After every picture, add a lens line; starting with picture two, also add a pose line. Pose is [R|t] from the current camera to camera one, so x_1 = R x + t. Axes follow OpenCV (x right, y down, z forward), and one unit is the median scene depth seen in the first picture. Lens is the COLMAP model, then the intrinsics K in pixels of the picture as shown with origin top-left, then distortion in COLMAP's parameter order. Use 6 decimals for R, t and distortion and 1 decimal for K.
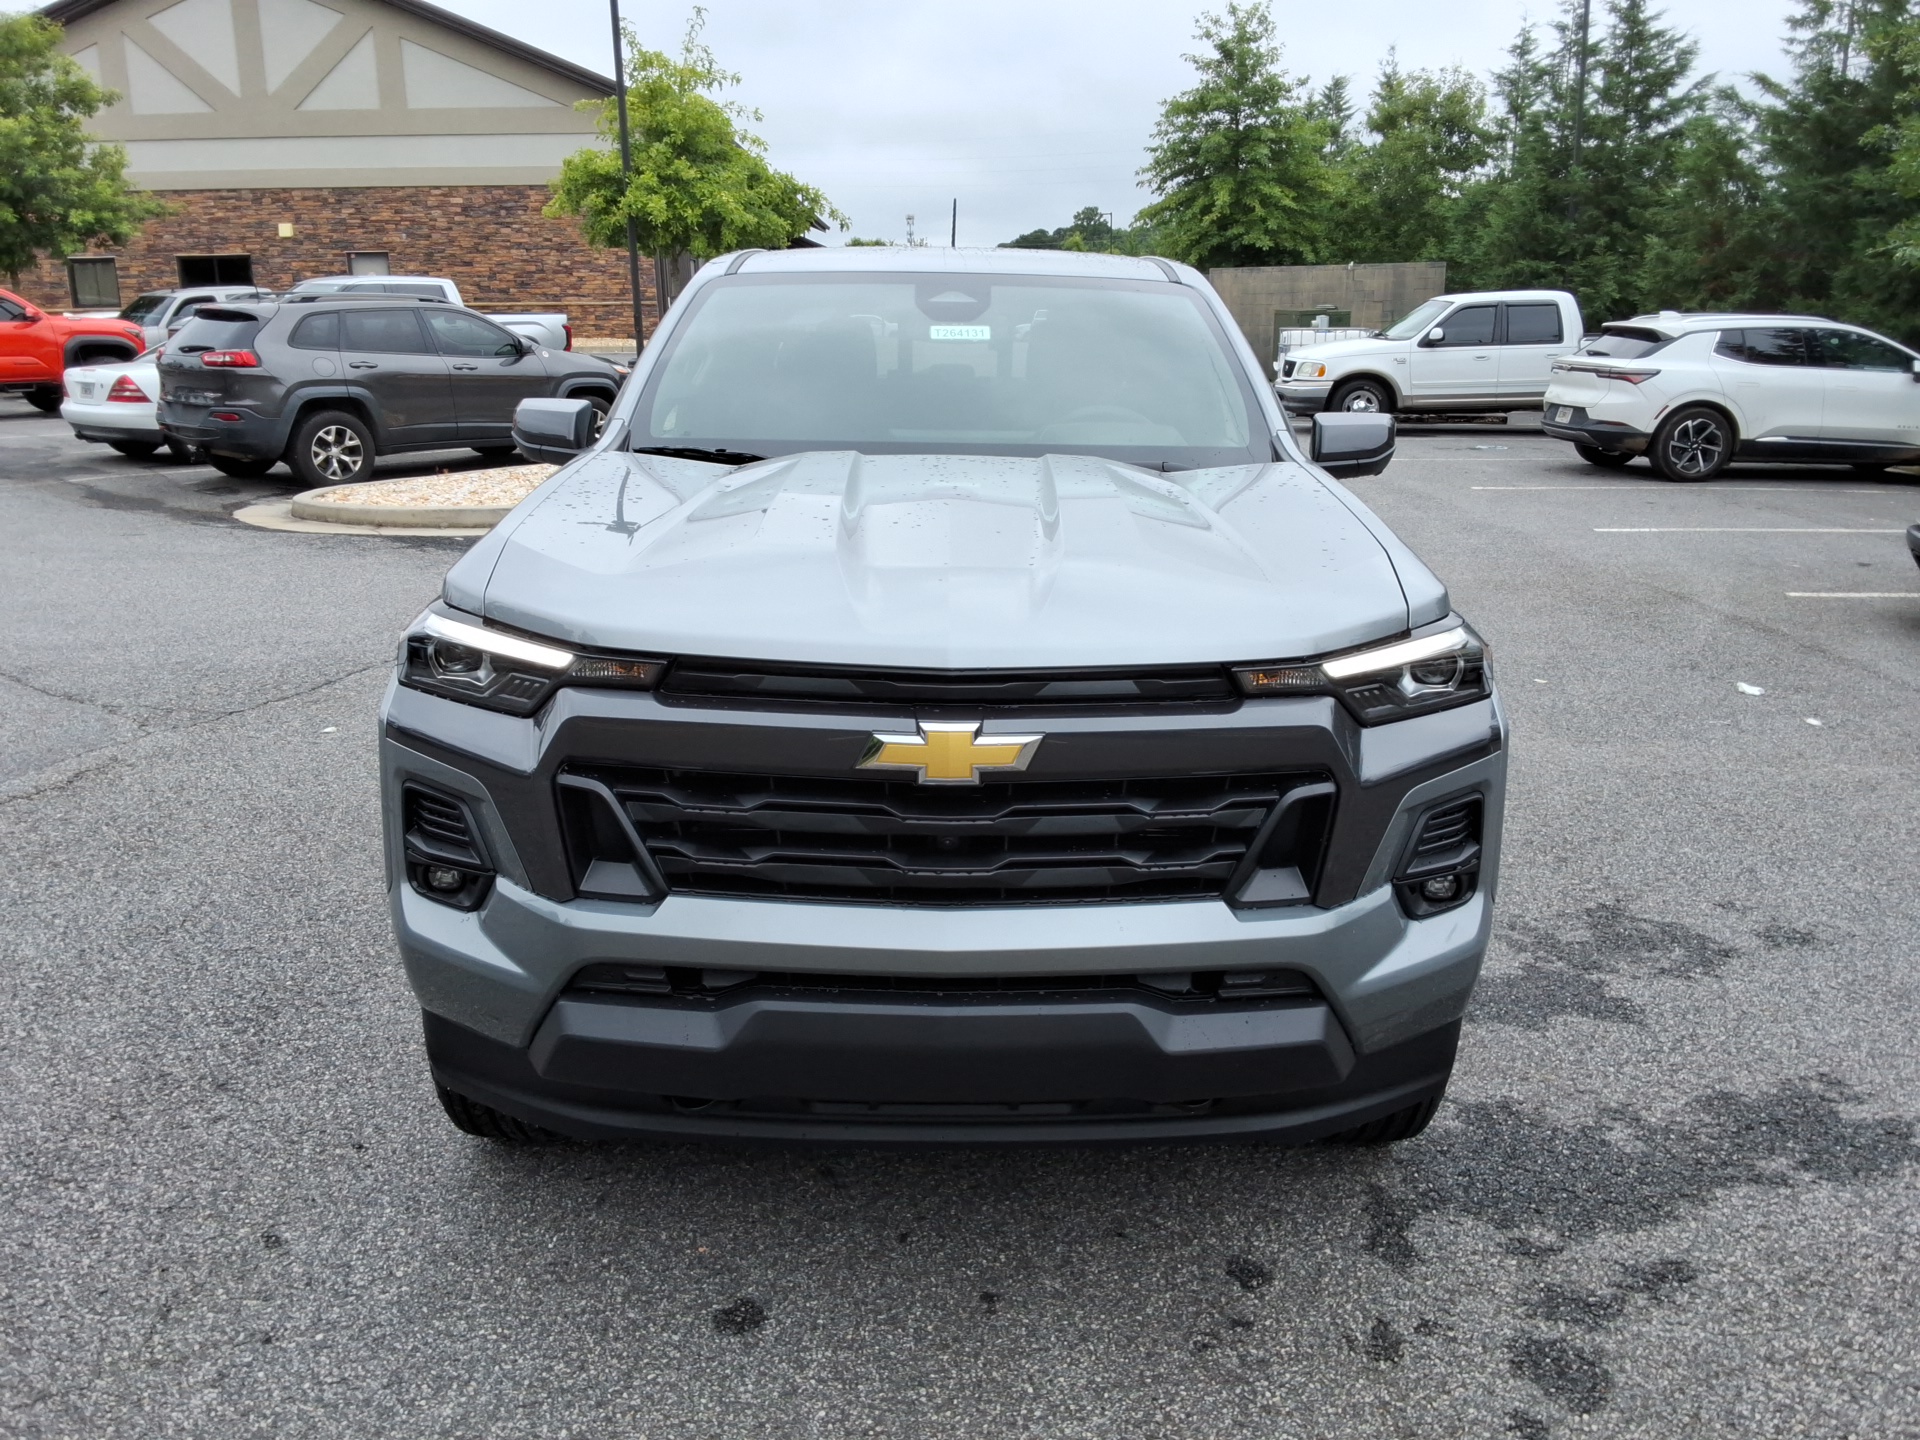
lens RADIAL K [[1533.4, 0, 973.8], [0, 1533.4, 704.1], [0, 0, 1]] dist [0.125058, -0.197437]
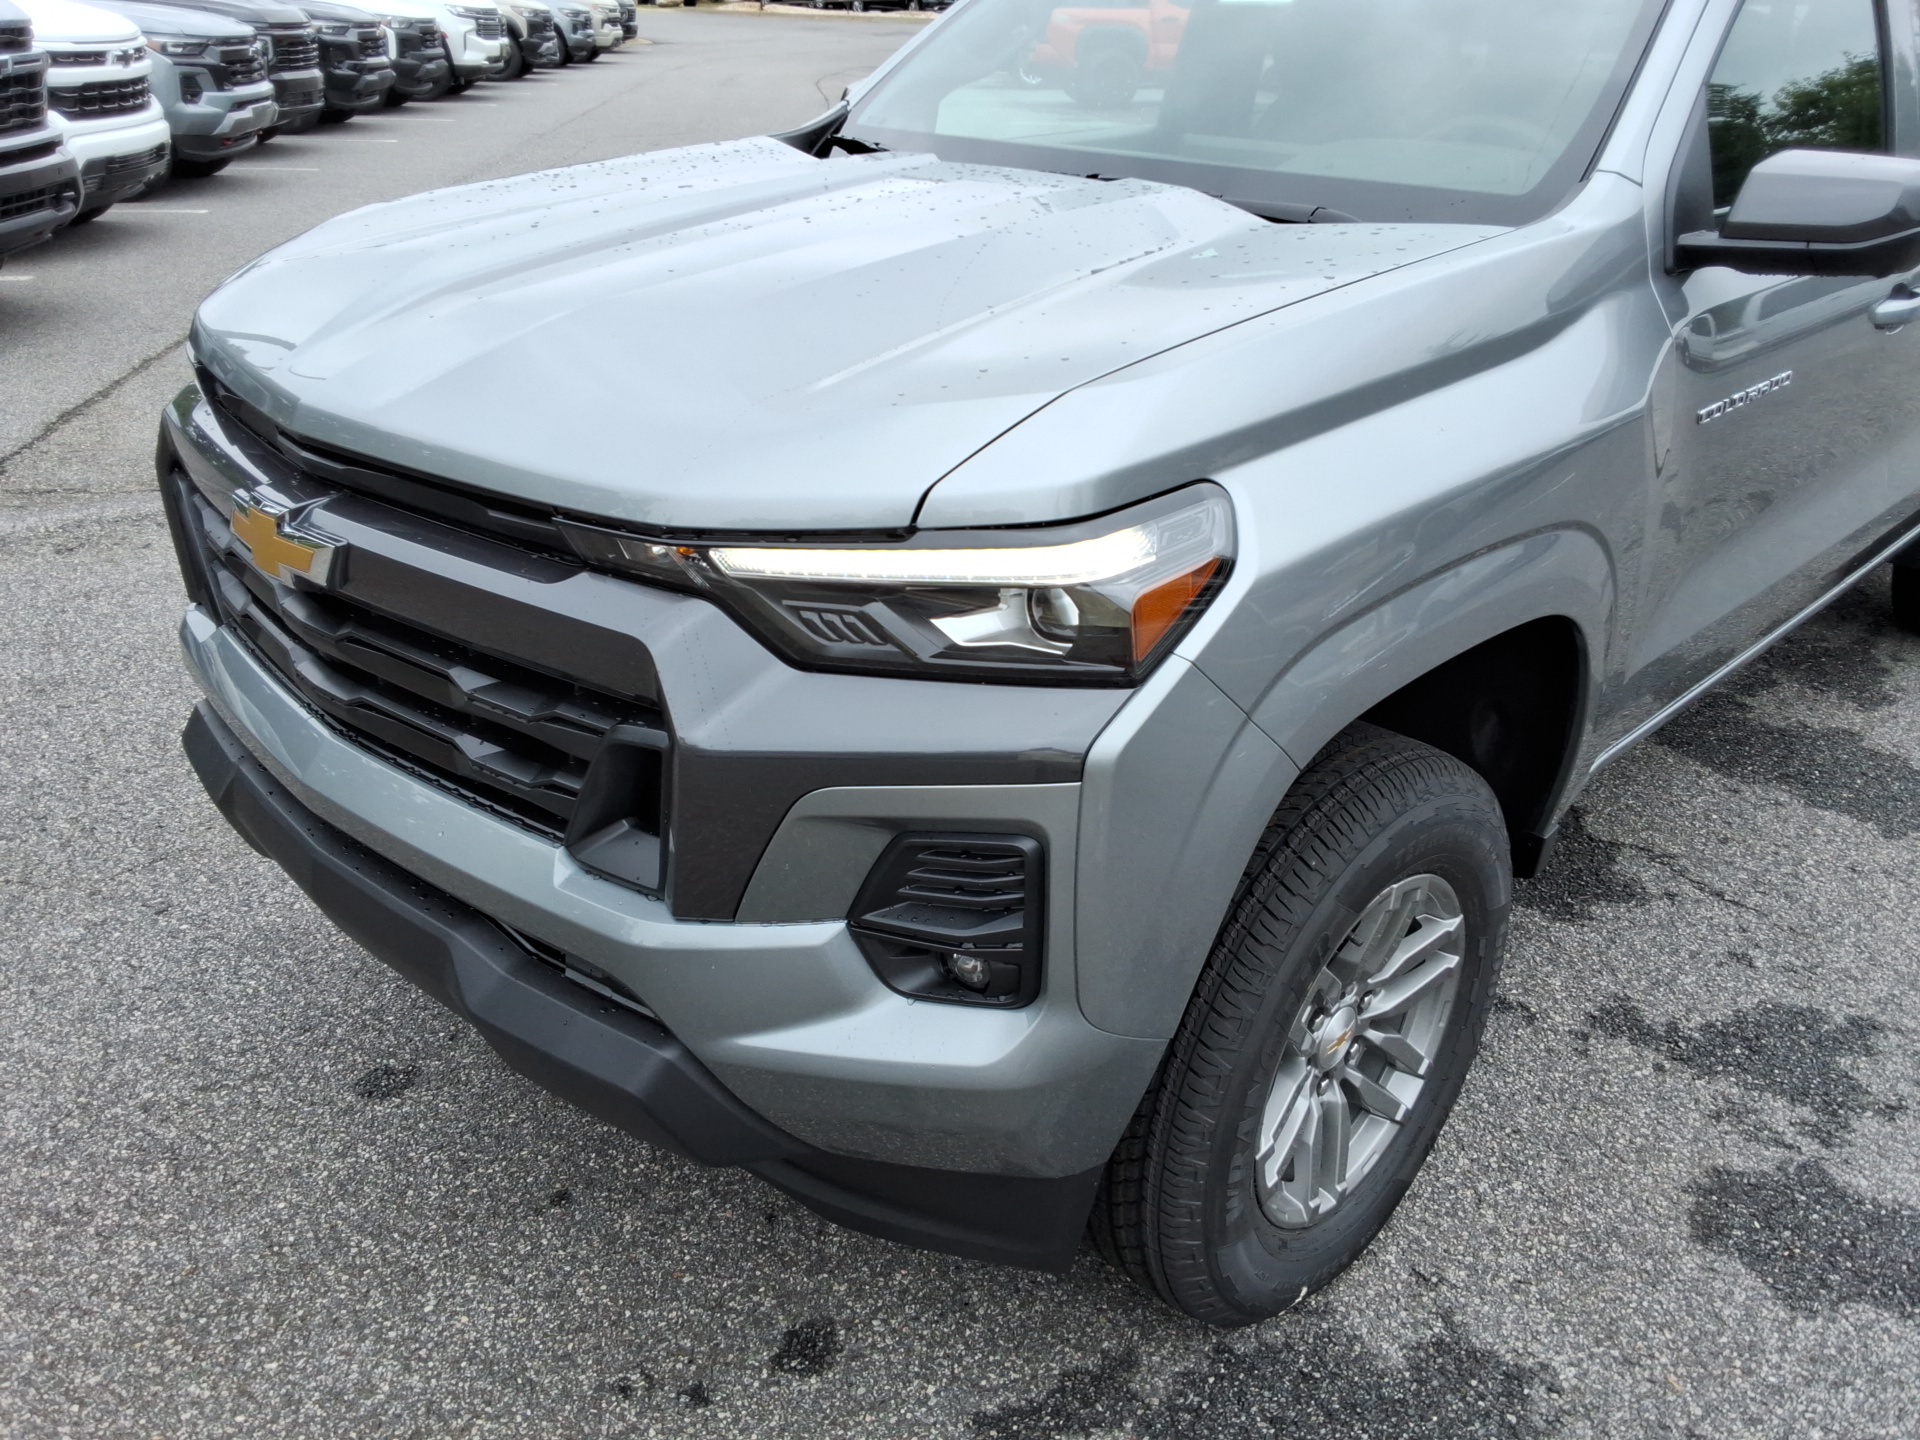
lens RADIAL K [[1528.9, 0, 972.6], [0, 1528.9, 709.5], [0, 0, 1]] dist [0.117866, -0.171640]
pose [[0.704599, 0.298359, -0.643834, 0.662585], [-0.180086, 0.952792, 0.244450, -0.122736], [0.686374, -0.056294, 0.725067, 0.585686]]
